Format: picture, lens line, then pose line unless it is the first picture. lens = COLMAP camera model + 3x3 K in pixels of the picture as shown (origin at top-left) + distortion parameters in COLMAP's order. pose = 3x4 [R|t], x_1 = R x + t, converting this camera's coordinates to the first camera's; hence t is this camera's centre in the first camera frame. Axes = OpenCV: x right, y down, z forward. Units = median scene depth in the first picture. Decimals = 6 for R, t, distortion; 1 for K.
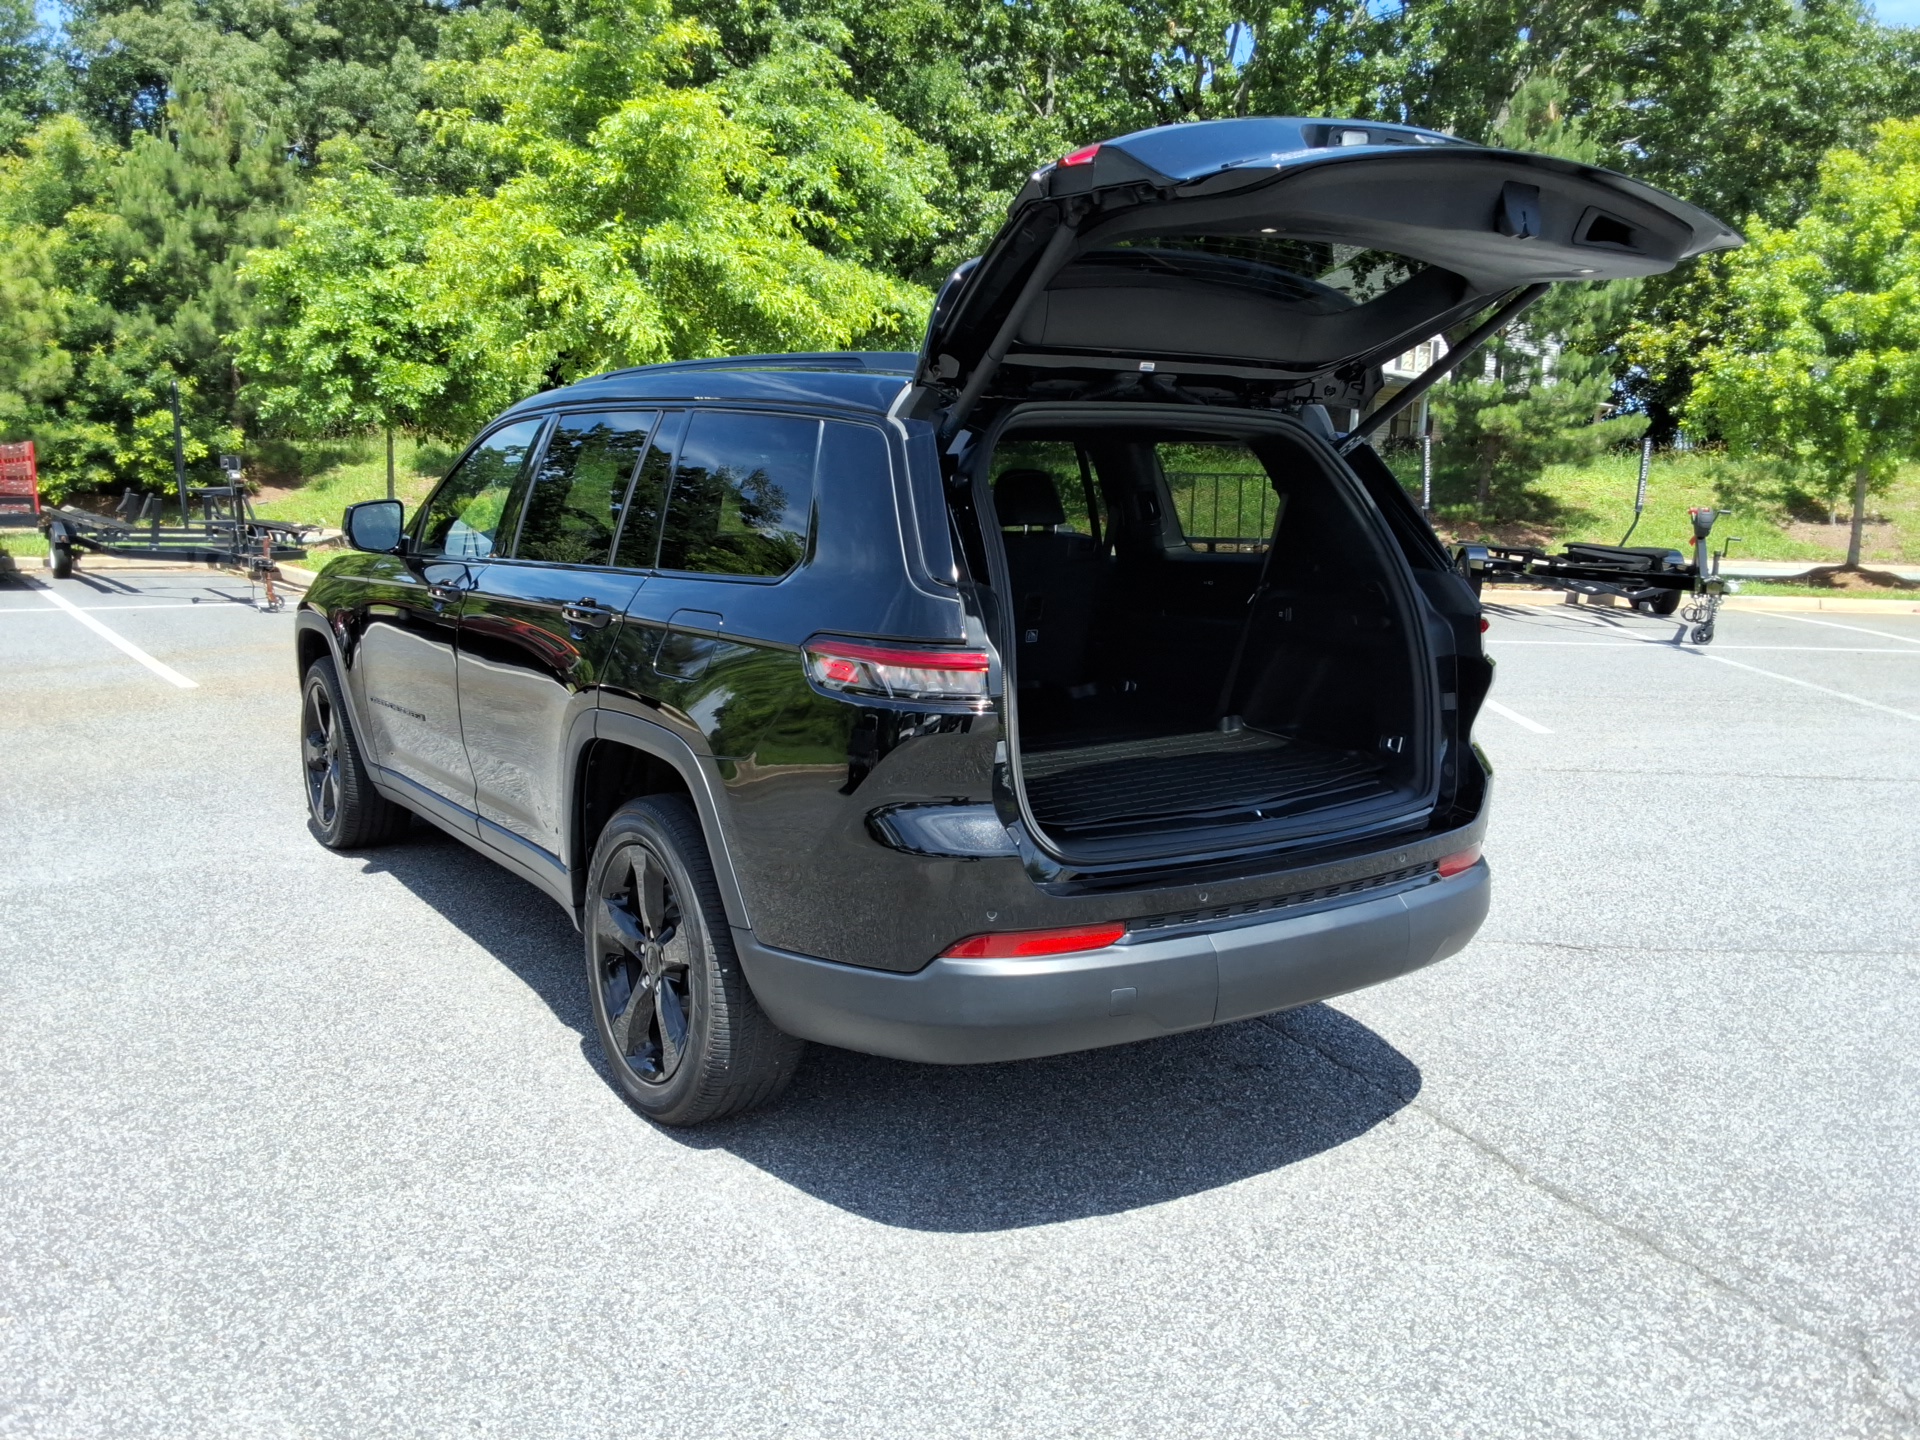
lens RADIAL K [[1537.4, 0, 960.9], [0, 1537.4, 716.5], [0, 0, 1]] dist [0.077606, -0.106686]
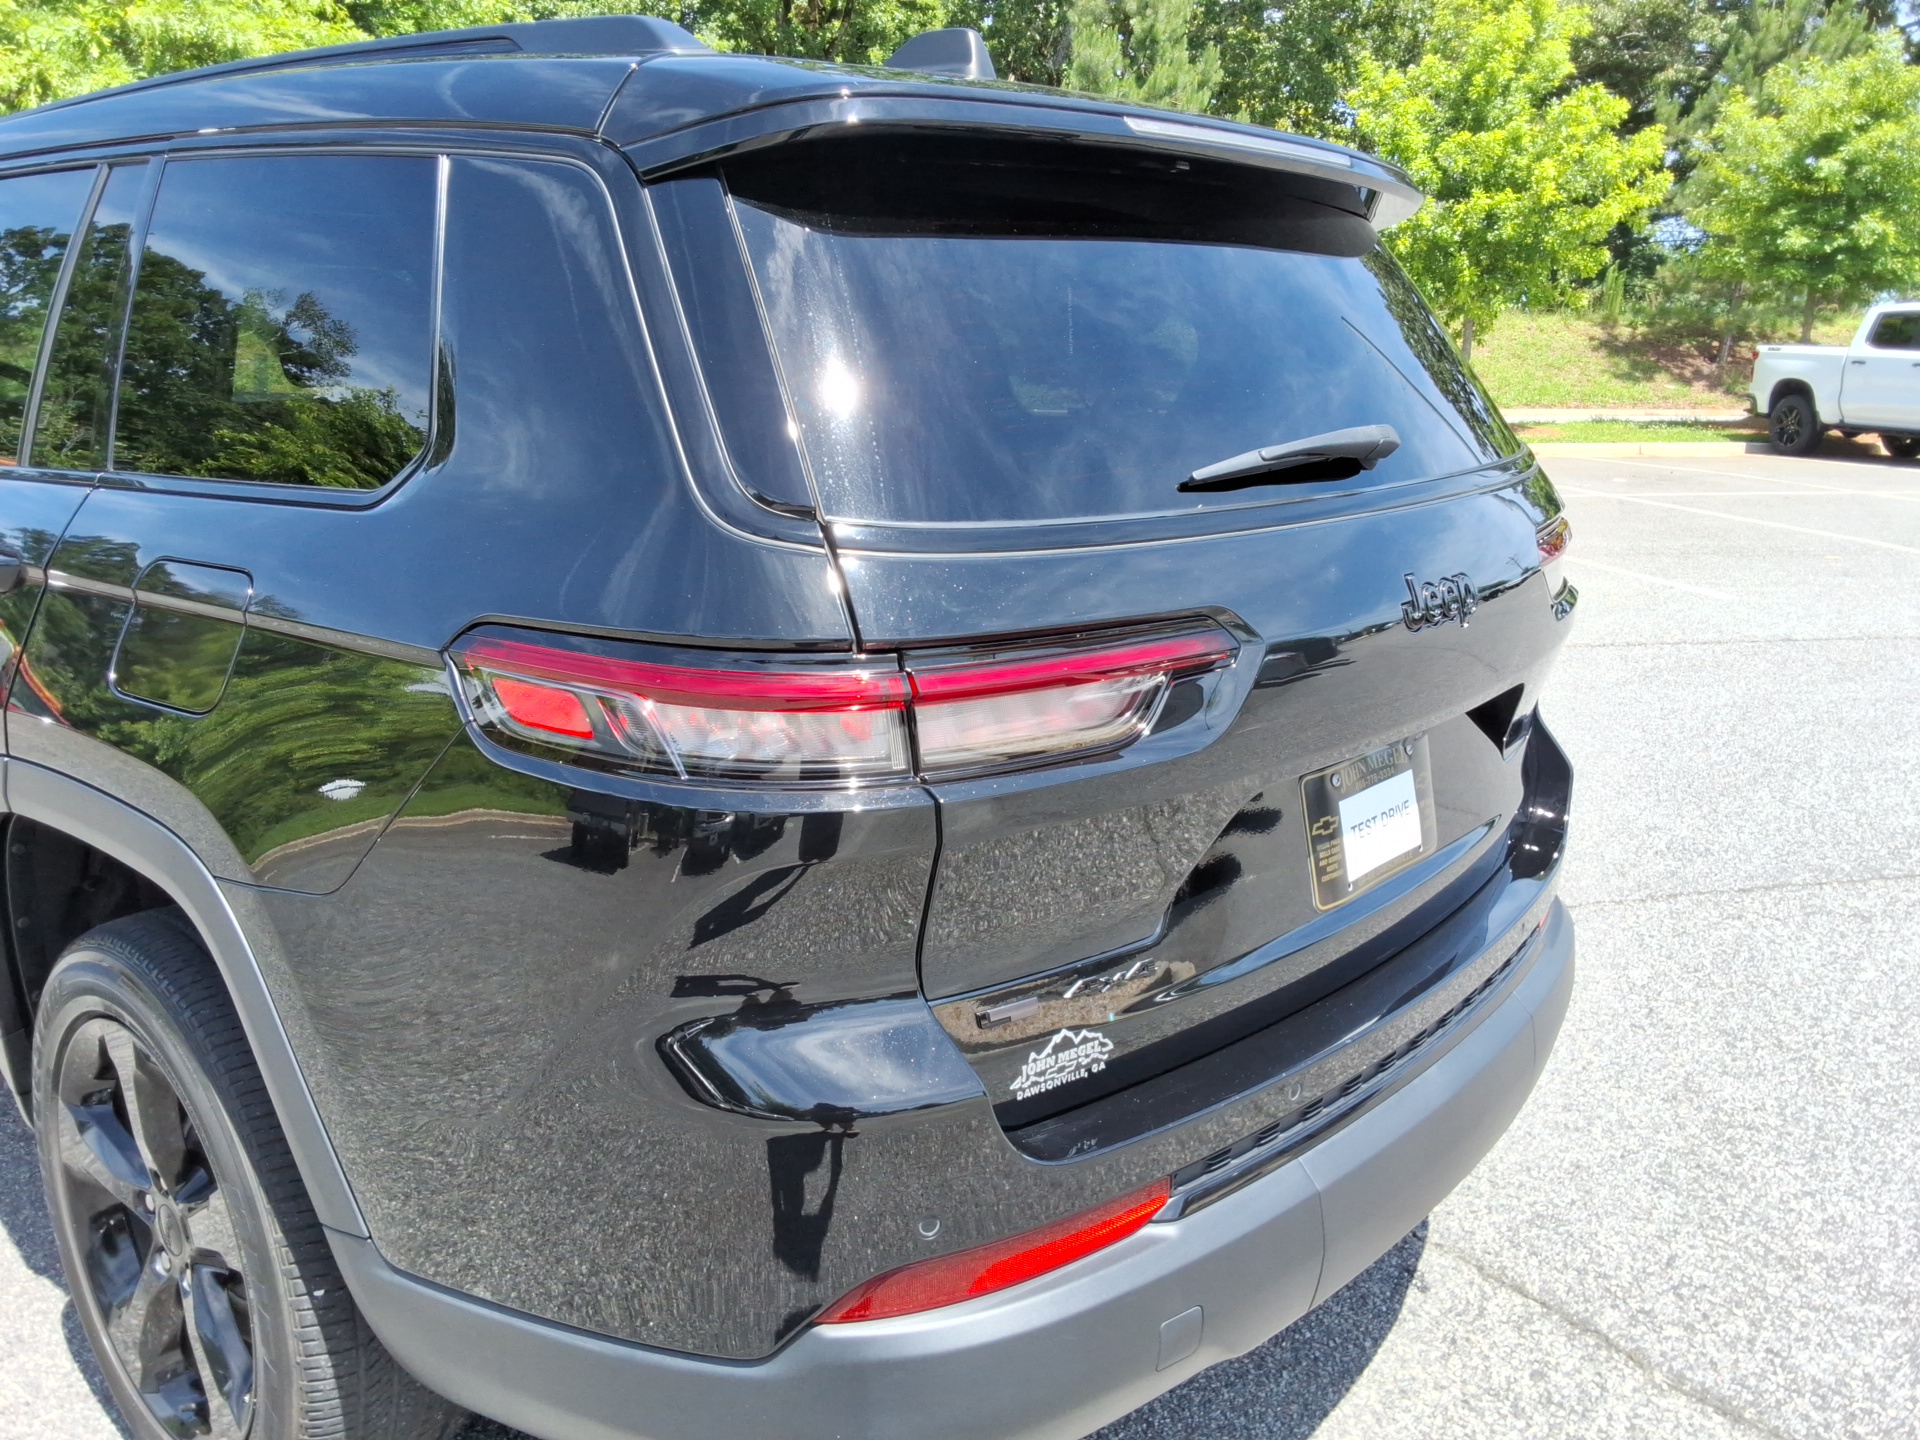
lens RADIAL K [[1537.4, 0, 967.0], [0, 1537.4, 712.2], [0, 0, 1]] dist [0.077606, -0.106686]
pose [[0.967026, -0.067679, 0.245520, -0.015894], [0.045948, 0.994588, 0.093191, -0.014928], [-0.250498, -0.078837, 0.964902, 0.122839]]
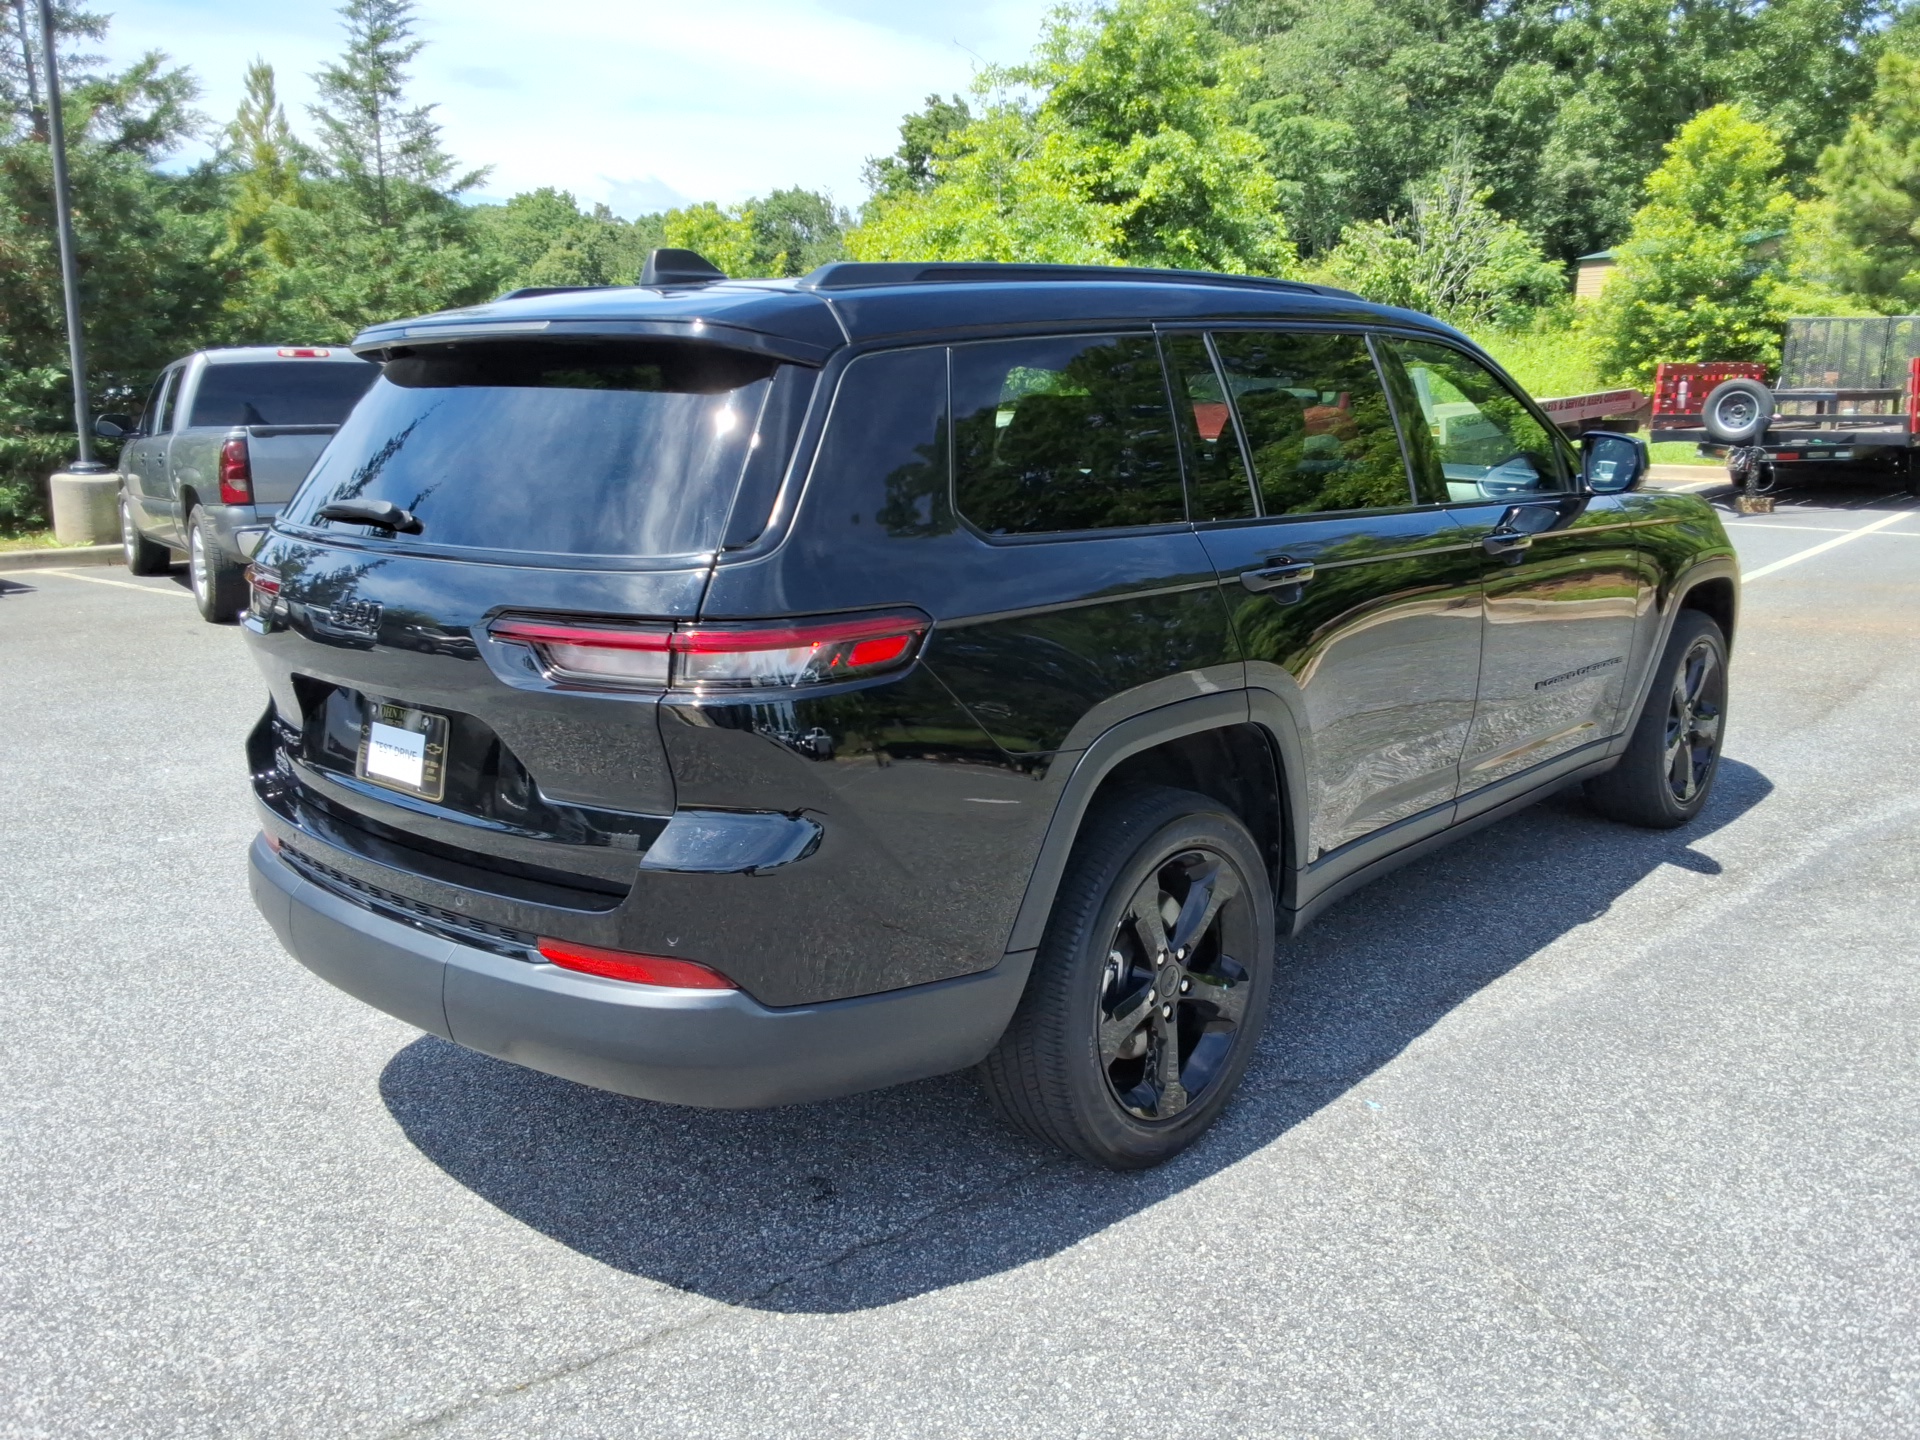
lens RADIAL K [[1537.4, 0, 978.4], [0, 1537.4, 695.6], [0, 0, 1]] dist [0.077606, -0.106686]
pose [[0.246388, 0.177309, -0.952814, 0.278375], [-0.139325, 0.979391, 0.146226, -0.041905], [0.959105, 0.096722, 0.266014, 0.263787]]
